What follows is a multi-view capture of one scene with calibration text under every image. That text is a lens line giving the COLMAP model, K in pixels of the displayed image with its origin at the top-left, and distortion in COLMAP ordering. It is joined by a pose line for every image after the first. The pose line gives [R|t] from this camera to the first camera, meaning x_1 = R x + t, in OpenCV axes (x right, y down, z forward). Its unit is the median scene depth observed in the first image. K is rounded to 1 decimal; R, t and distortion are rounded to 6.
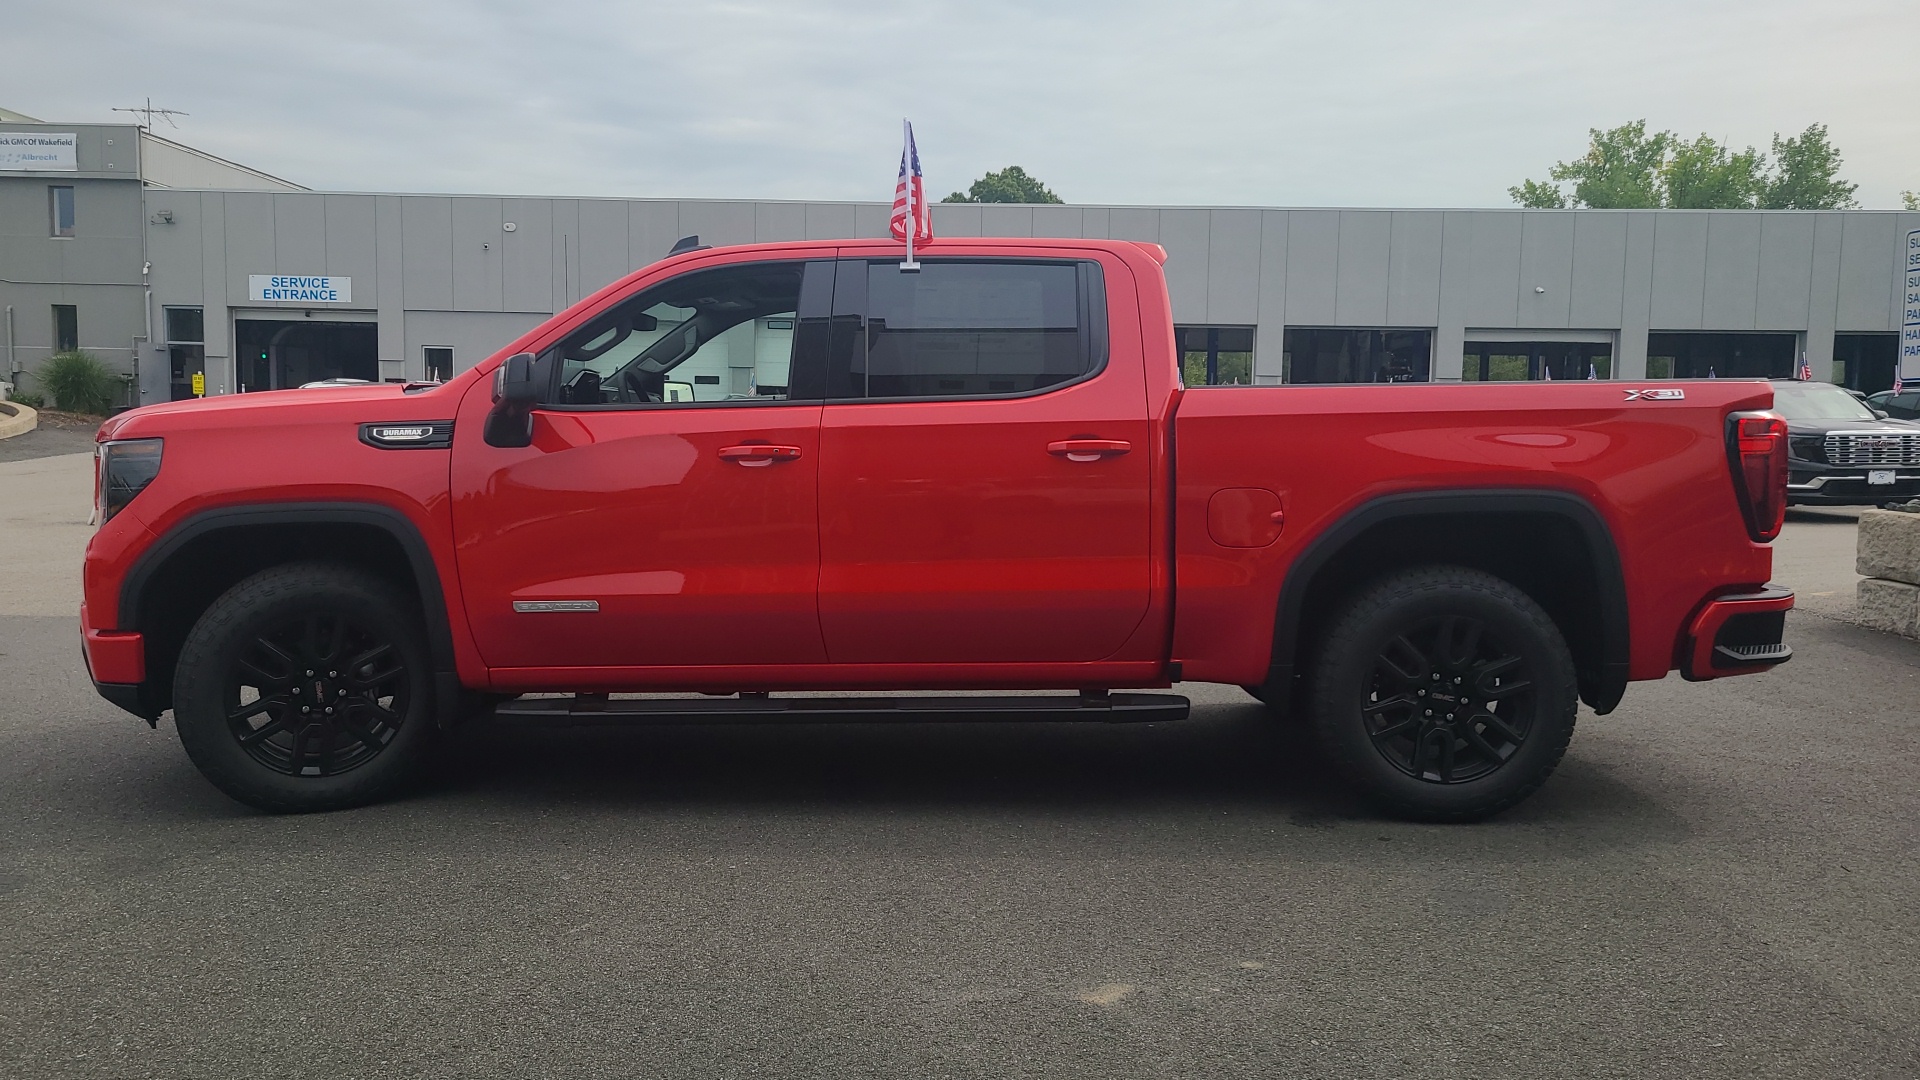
lens RADIAL K [[1342.0, 0, 960.0], [0, 1342.0, 540.0], [0, 0, 1]] dist [0.056774, -0.038391]
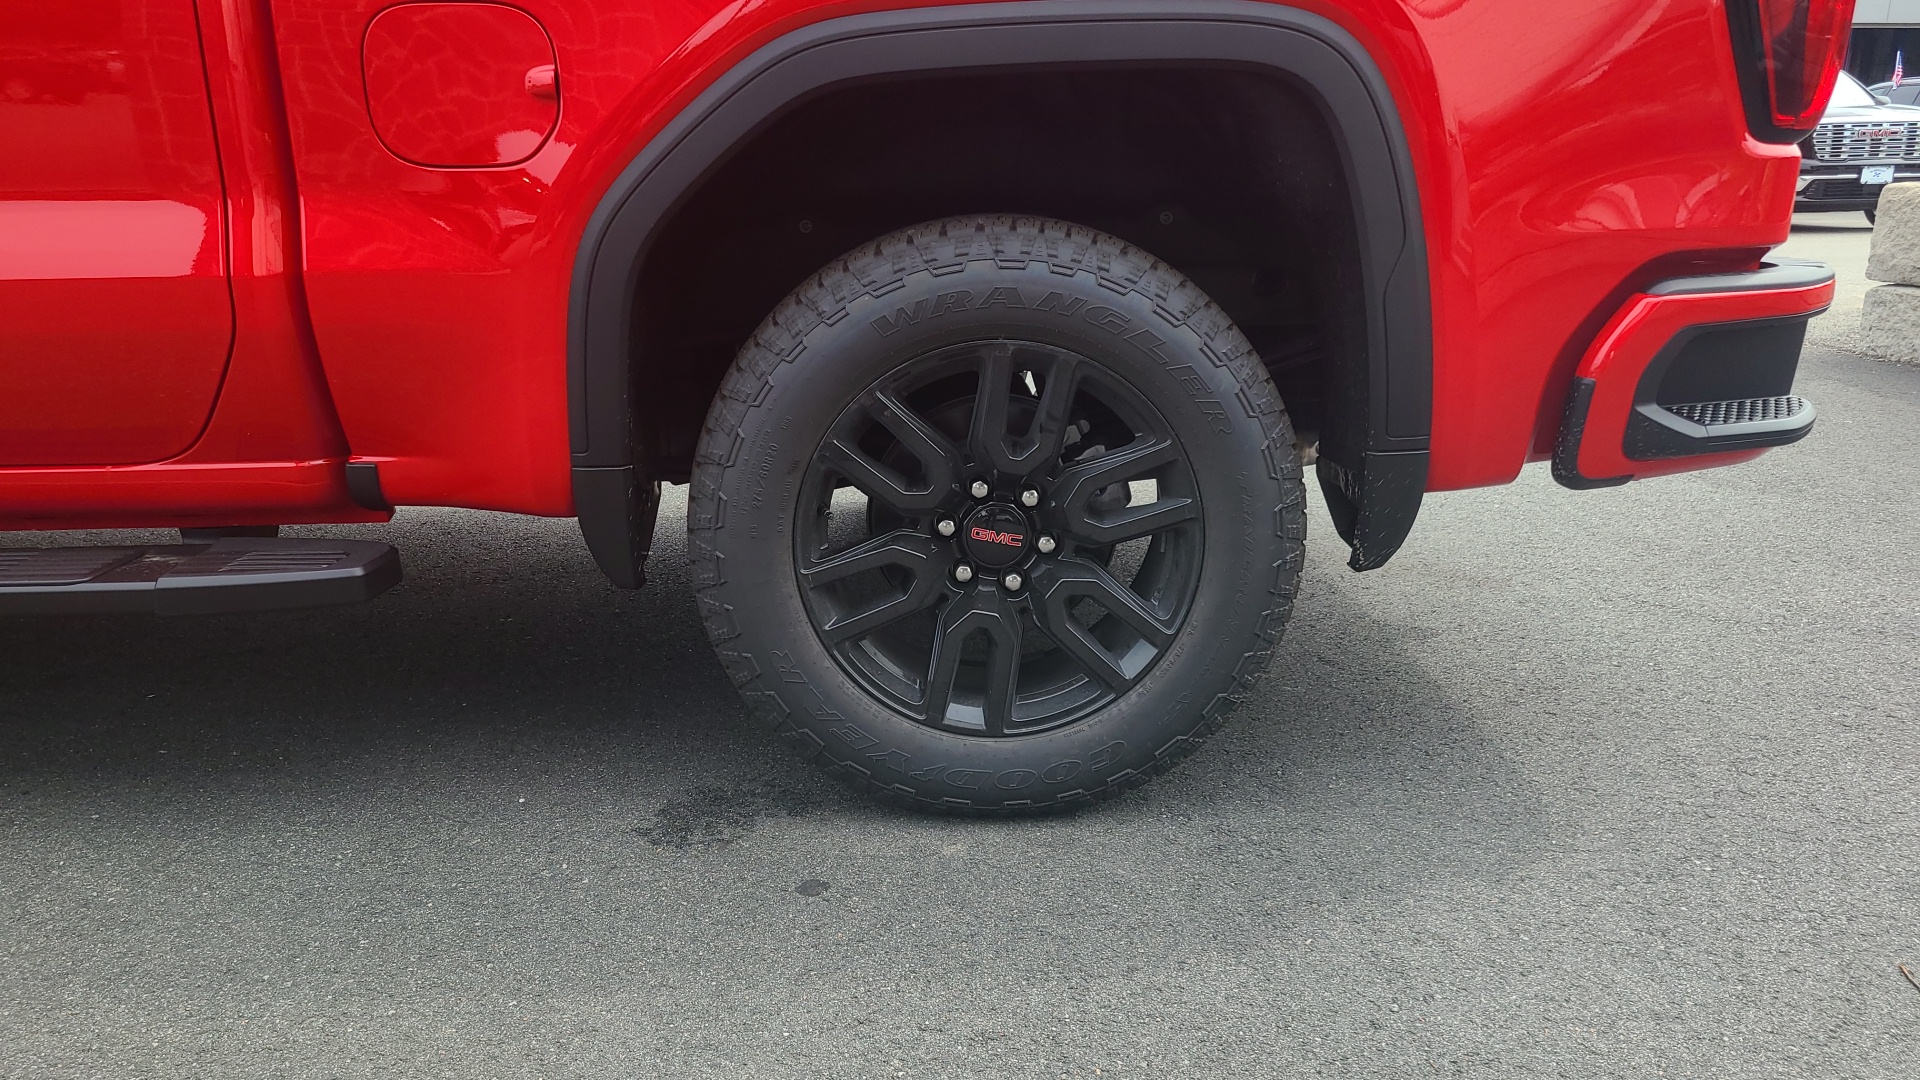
lens RADIAL K [[1342.0, 0, 960.0], [0, 1342.0, 540.0], [0, 0, 1]] dist [0.056774, -0.038391]
pose [[0.999461, -0.016838, 0.028178, 0.331916], [0.011302, 0.982452, 0.186173, 0.038623], [-0.030818, -0.185754, 0.982113, 0.584118]]
